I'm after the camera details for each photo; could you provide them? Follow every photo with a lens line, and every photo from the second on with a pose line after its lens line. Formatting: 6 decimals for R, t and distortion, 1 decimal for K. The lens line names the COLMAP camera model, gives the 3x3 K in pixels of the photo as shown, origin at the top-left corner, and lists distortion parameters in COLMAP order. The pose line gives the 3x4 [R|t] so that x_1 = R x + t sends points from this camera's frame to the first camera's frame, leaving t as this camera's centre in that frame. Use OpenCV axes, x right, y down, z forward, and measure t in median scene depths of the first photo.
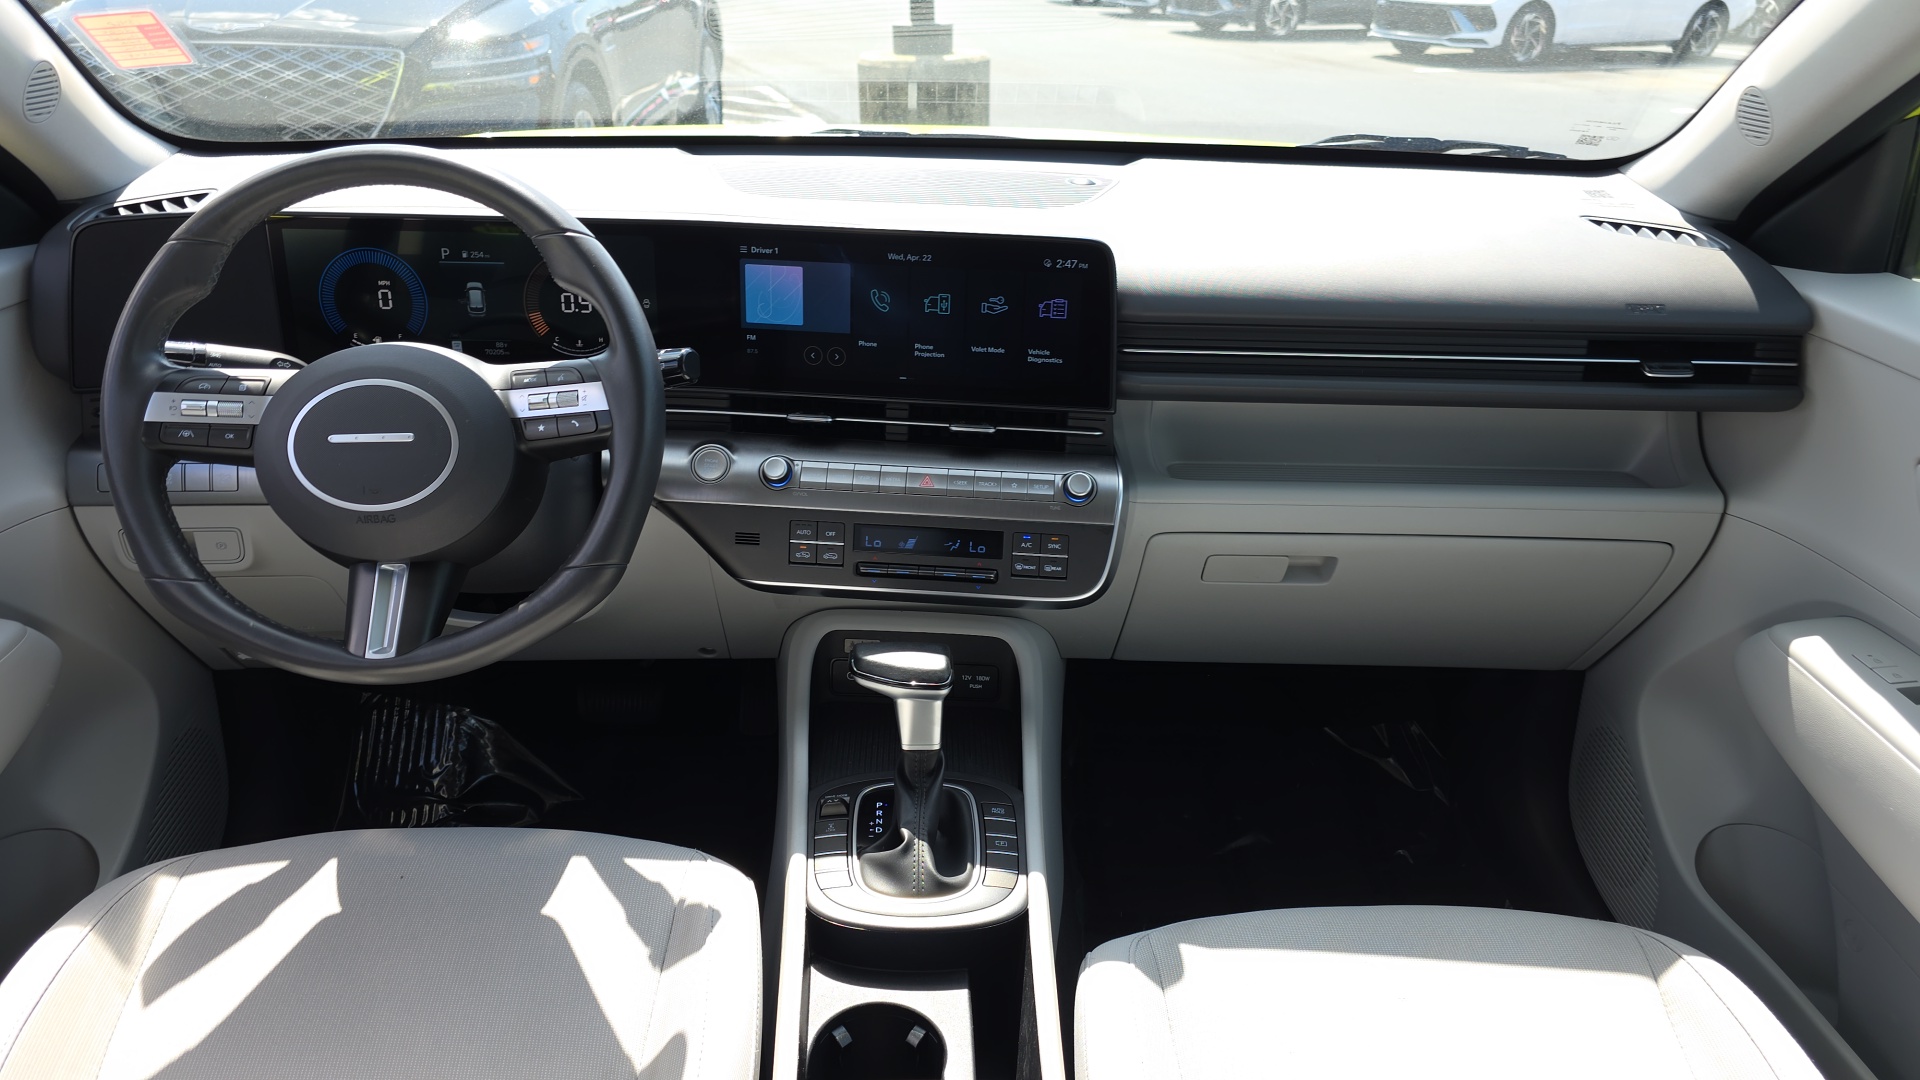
lens RADIAL K [[1301.1, 0, 960.0], [0, 1301.1, 540.0], [0, 0, 1]] dist [0.060055, -0.074938]
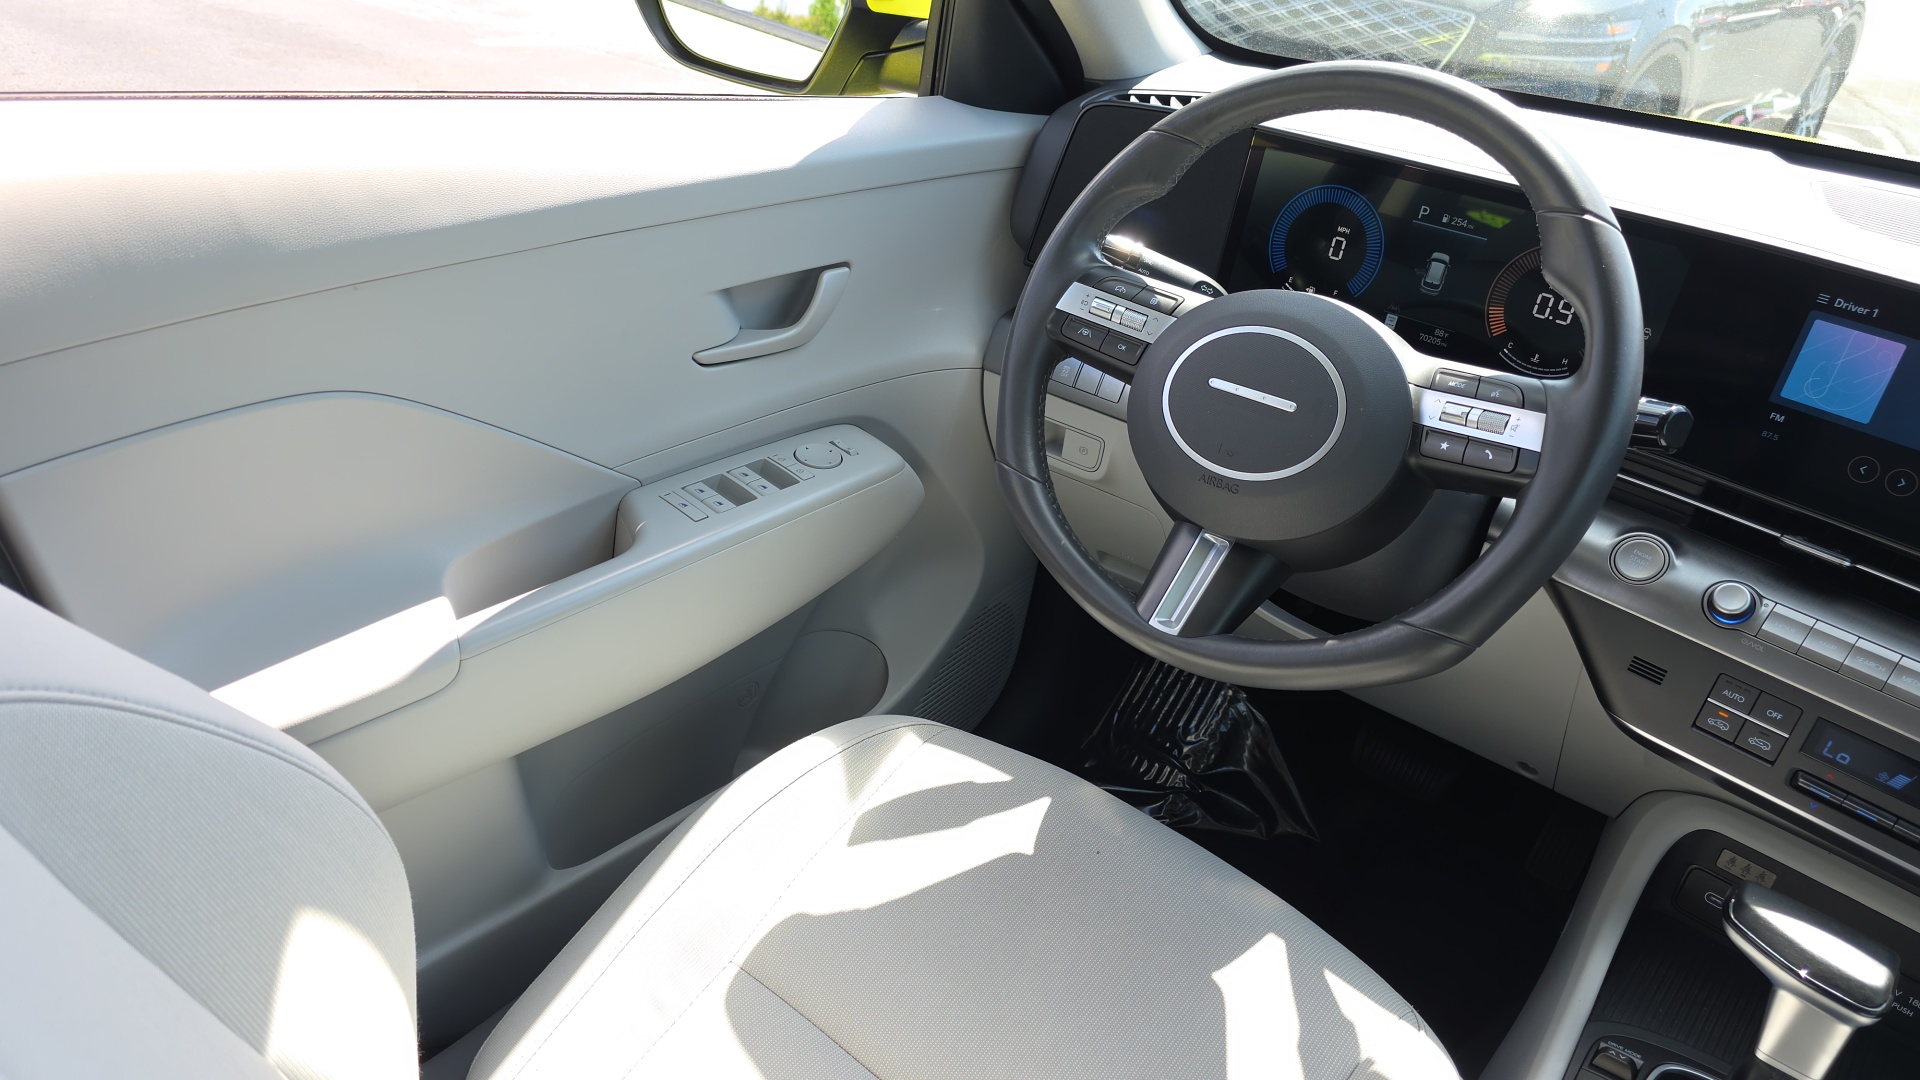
lens RADIAL K [[1299.3, 0, 941.8], [0, 1299.3, 546.8], [0, 0, 1]] dist [0.050595, -0.055633]
pose [[0.729835, 0.370974, -0.574211, -0.054638], [-0.361720, 0.922298, 0.136104, -0.022480], [0.580085, 0.108370, 0.807315, 0.161190]]
